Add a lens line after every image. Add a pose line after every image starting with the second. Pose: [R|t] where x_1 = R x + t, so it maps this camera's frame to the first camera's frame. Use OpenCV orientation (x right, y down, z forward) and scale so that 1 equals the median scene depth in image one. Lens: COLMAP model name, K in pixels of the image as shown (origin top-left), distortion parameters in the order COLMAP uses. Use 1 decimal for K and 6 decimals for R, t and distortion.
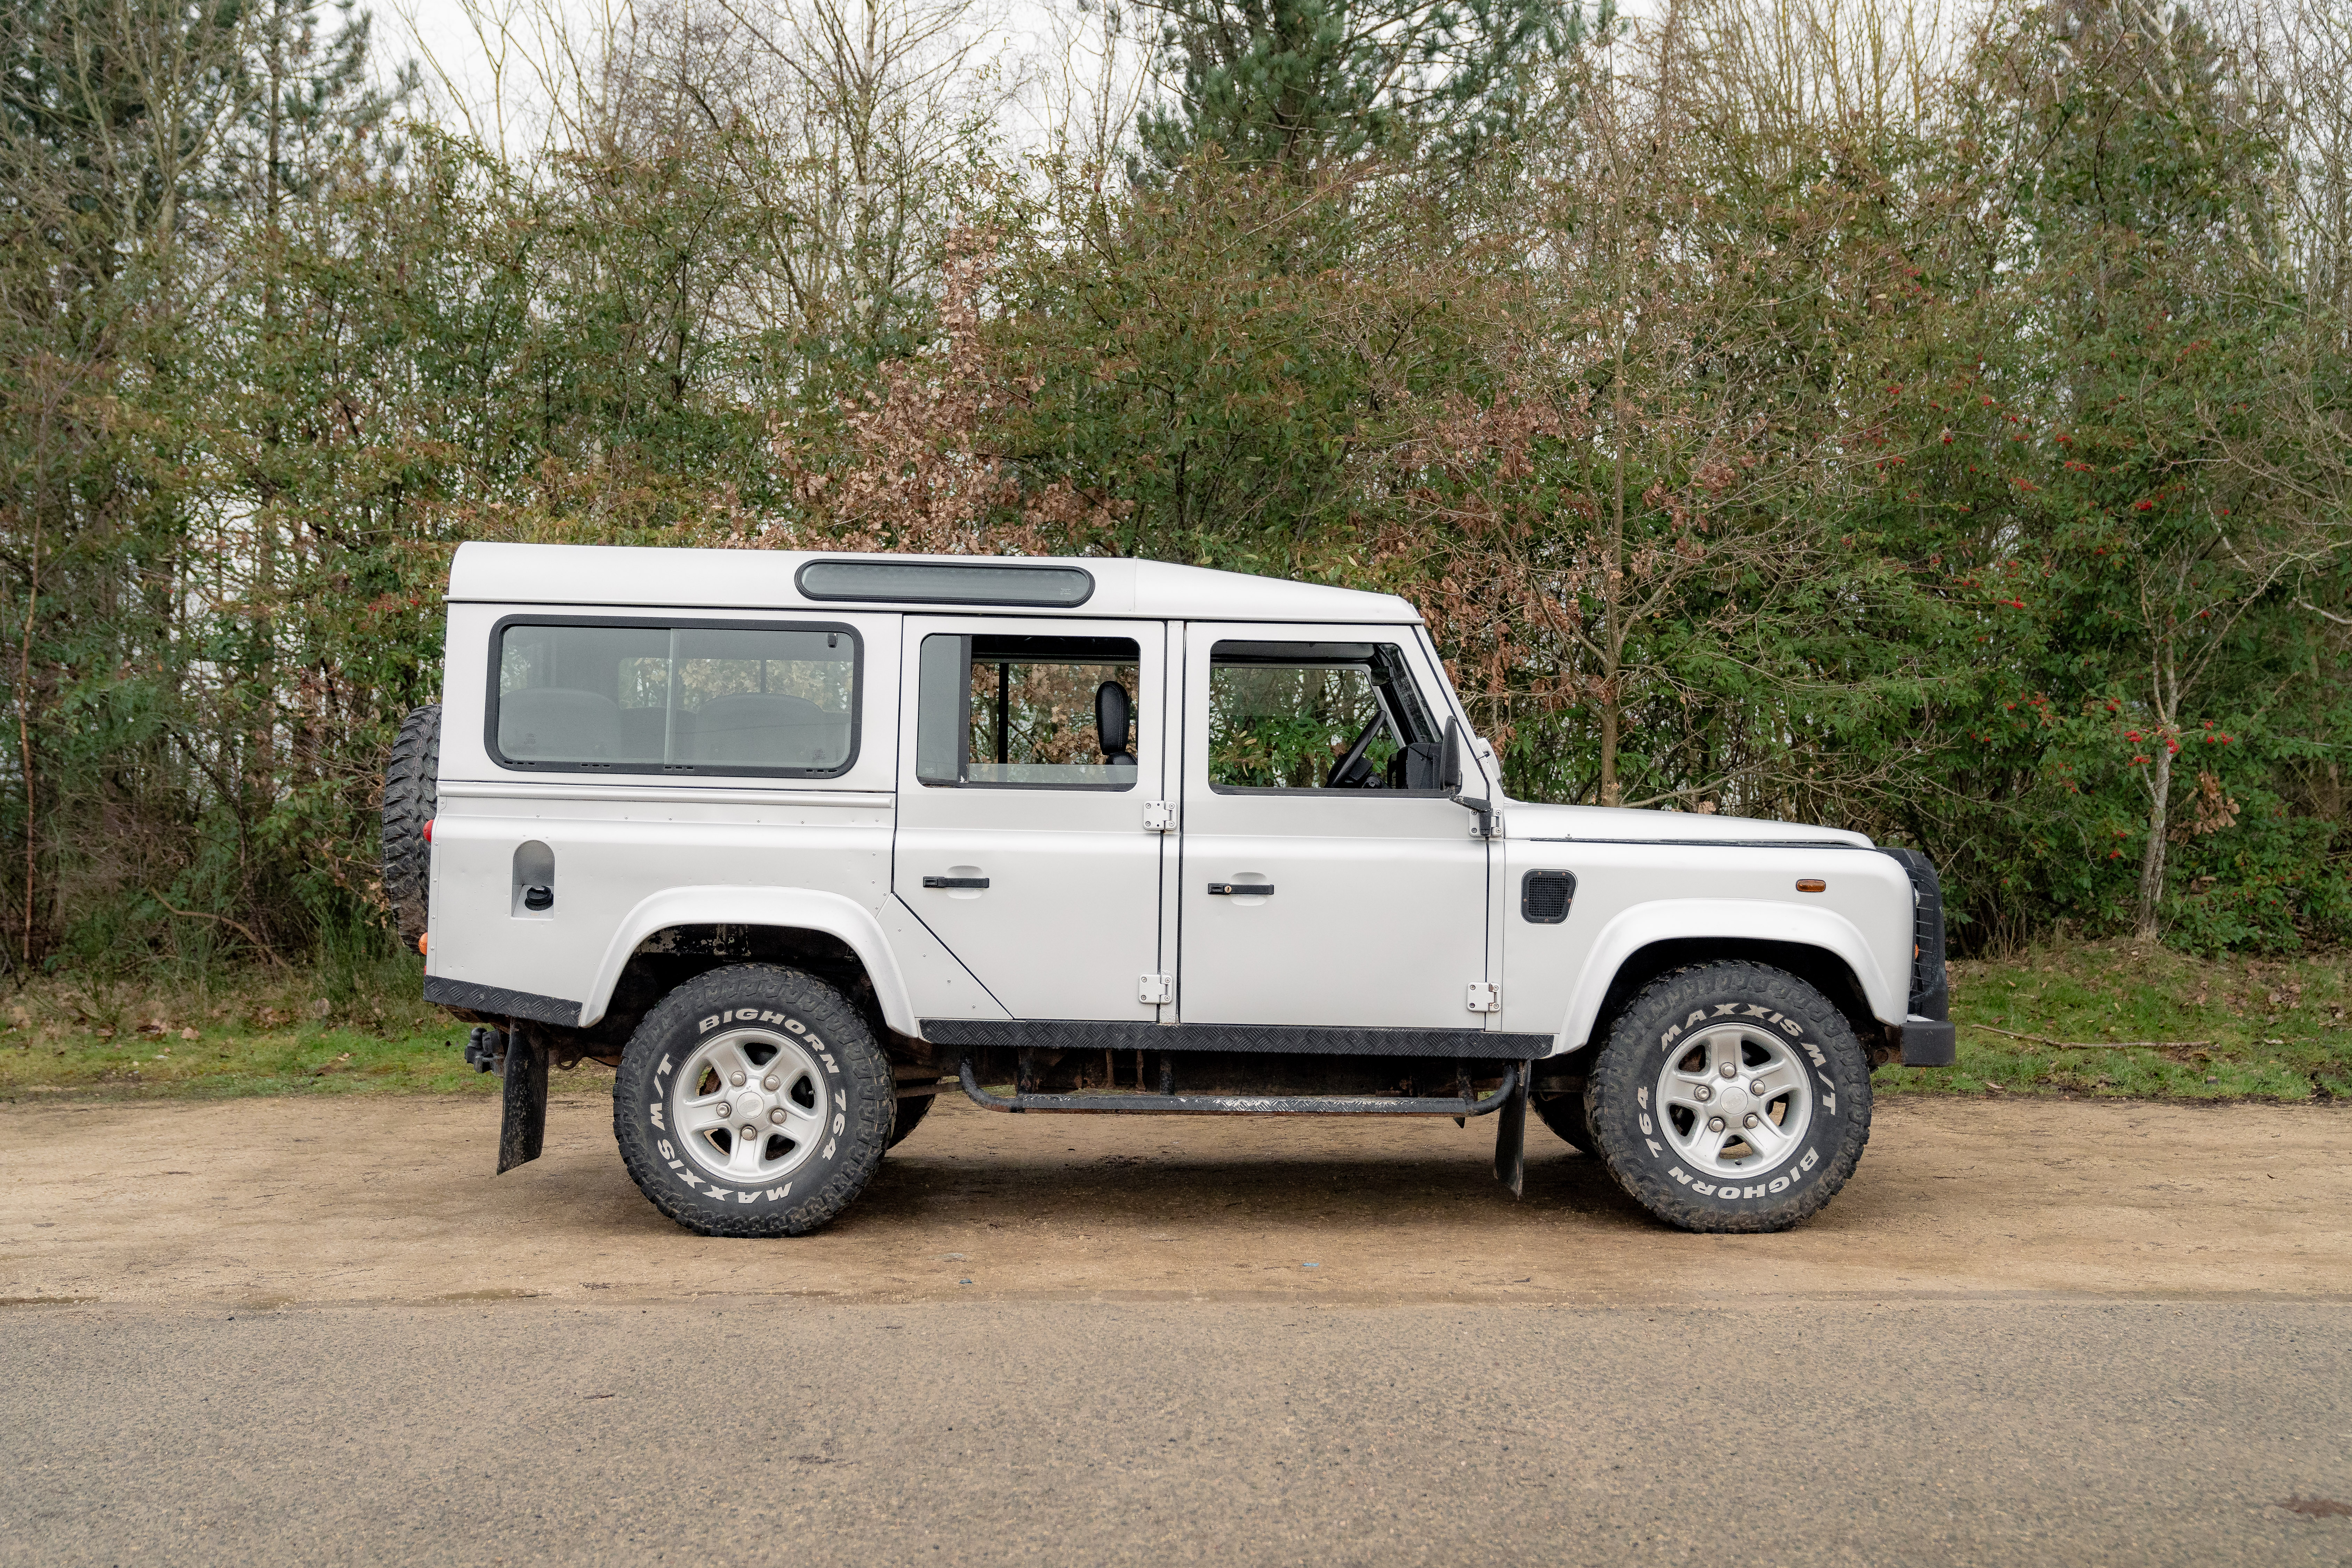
lens RADIAL K [[2652.7, 0, 1176.0], [0, 2652.7, 784.0], [0, 0, 1]] dist [0.001648, 0.004371]
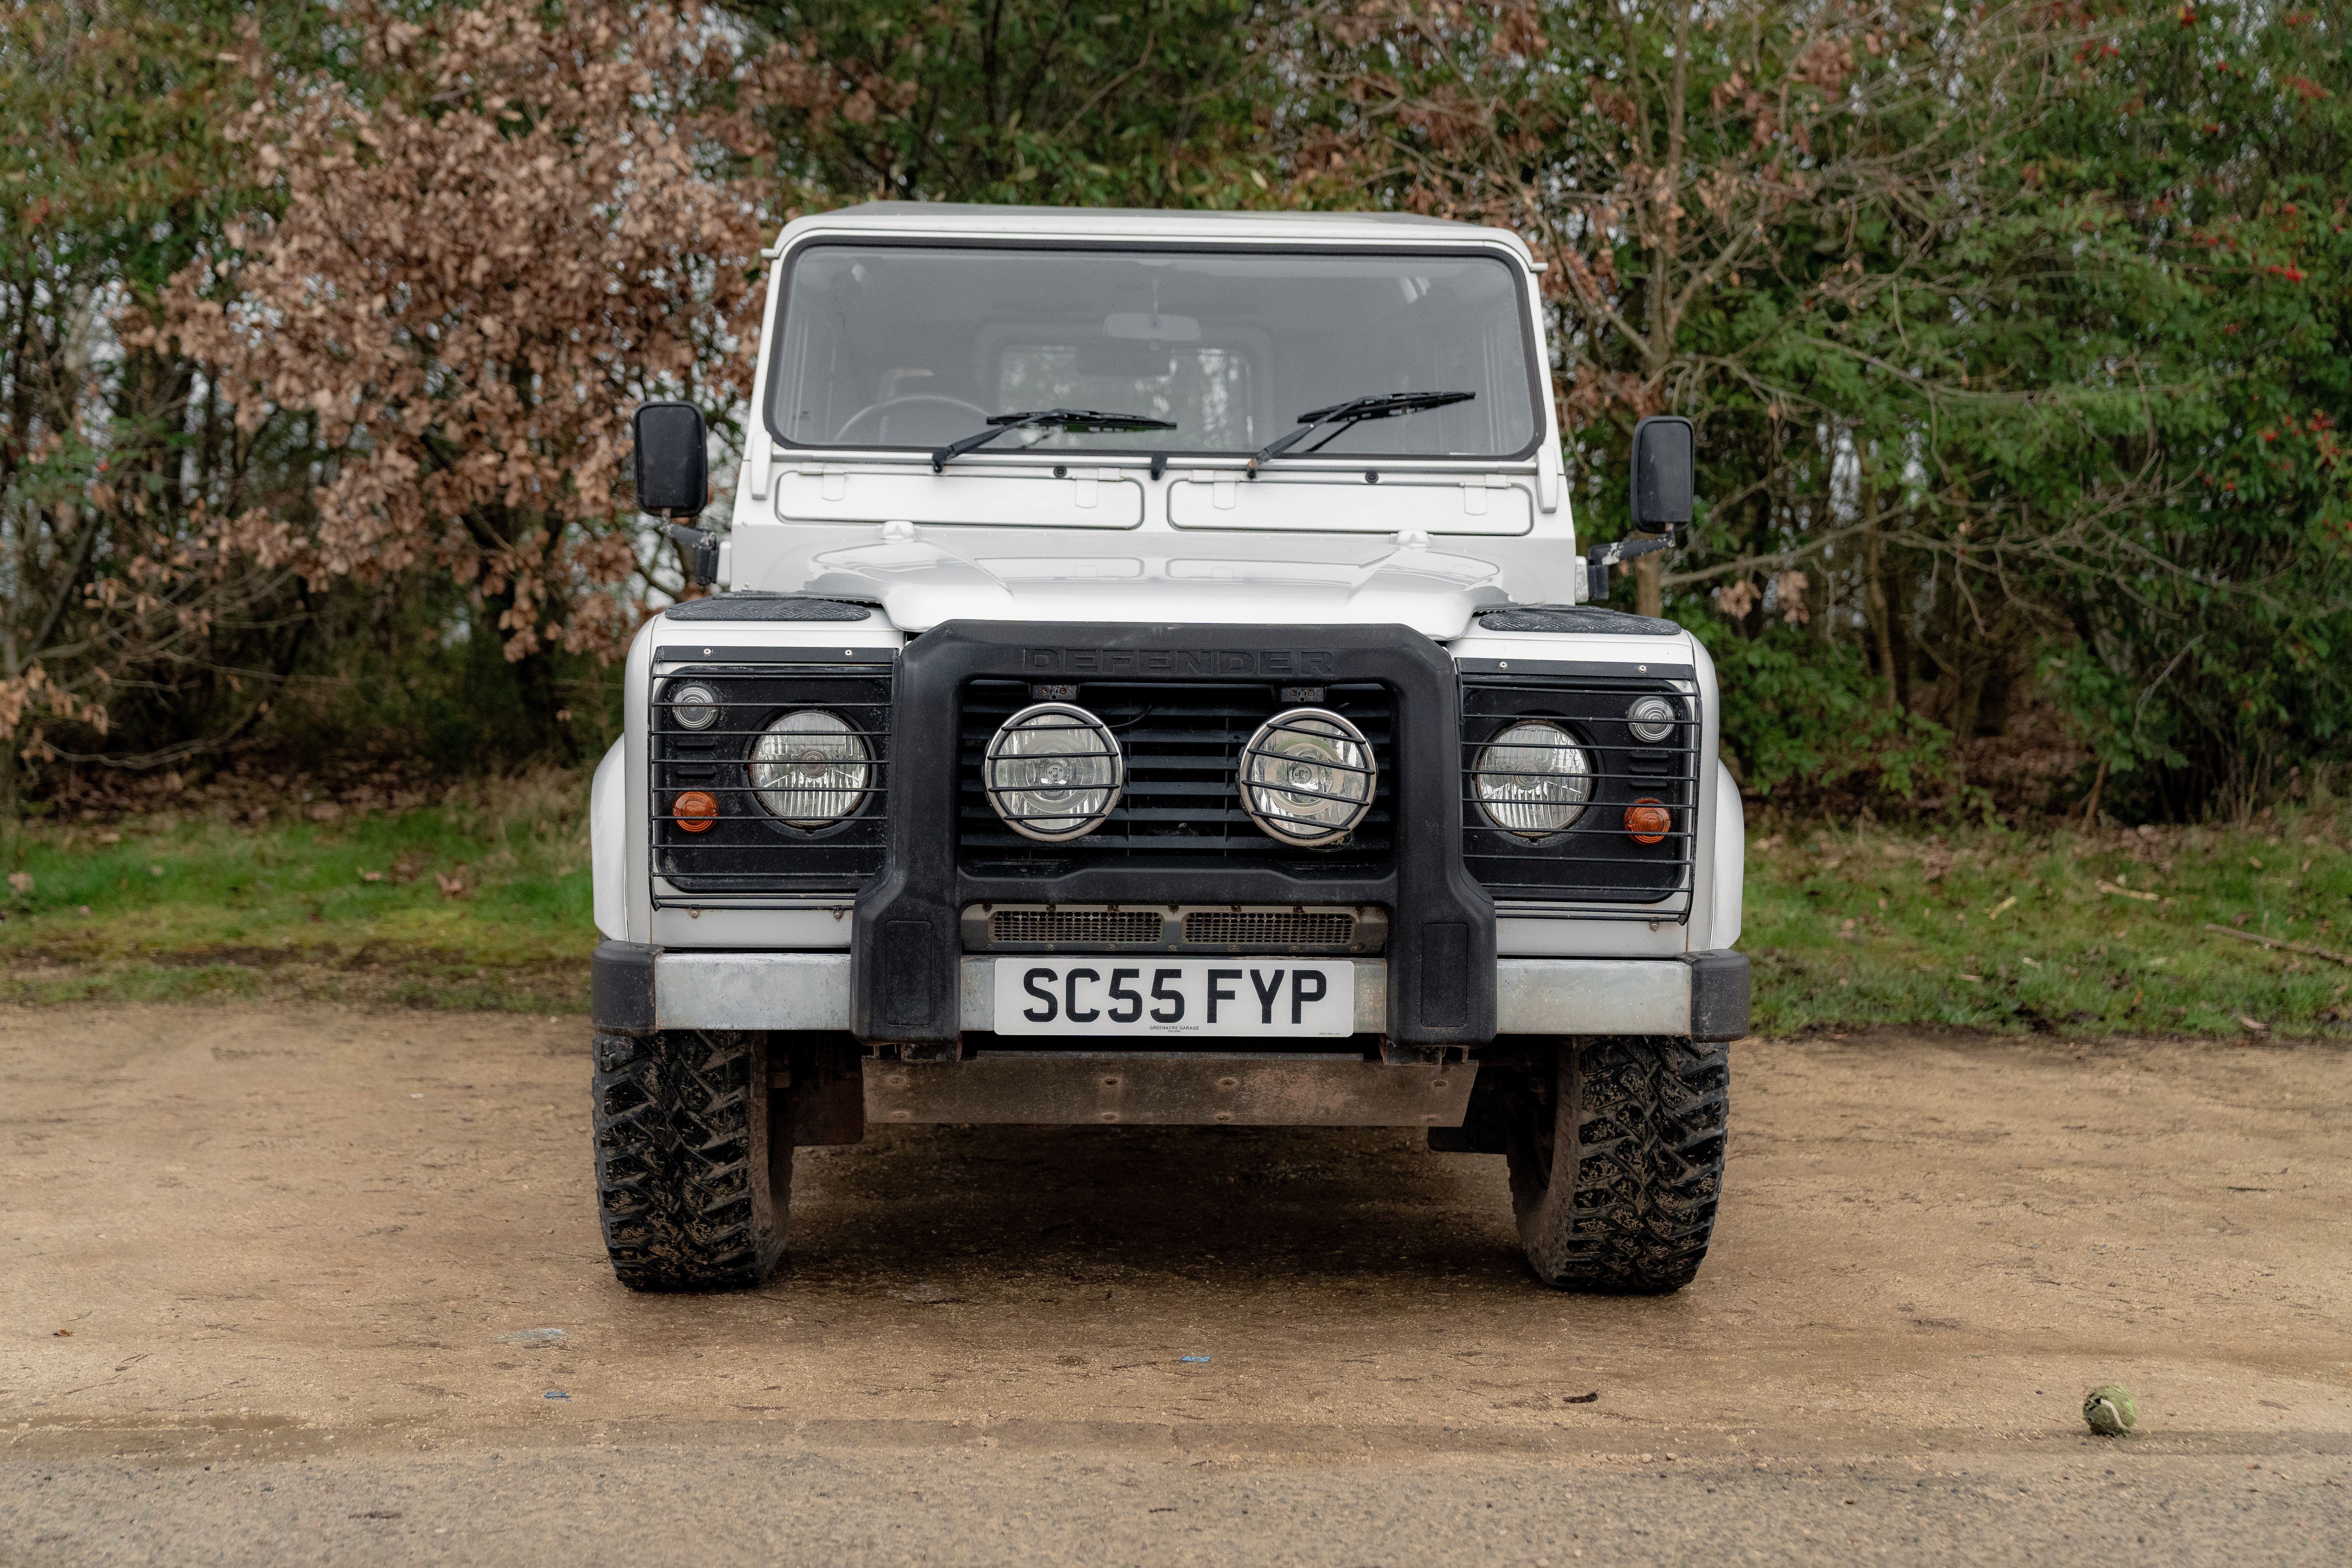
lens RADIAL K [[3450.8, 0, 1176.0], [0, 3450.8, 784.0], [0, 0, 1]] dist [0.027600, 0.112075]
pose [[0.998284, 0.016510, 0.056184, 0.002727], [-0.019786, 0.998105, 0.058258, 0.012124], [-0.055115, -0.059270, 0.996719, 0.175391]]
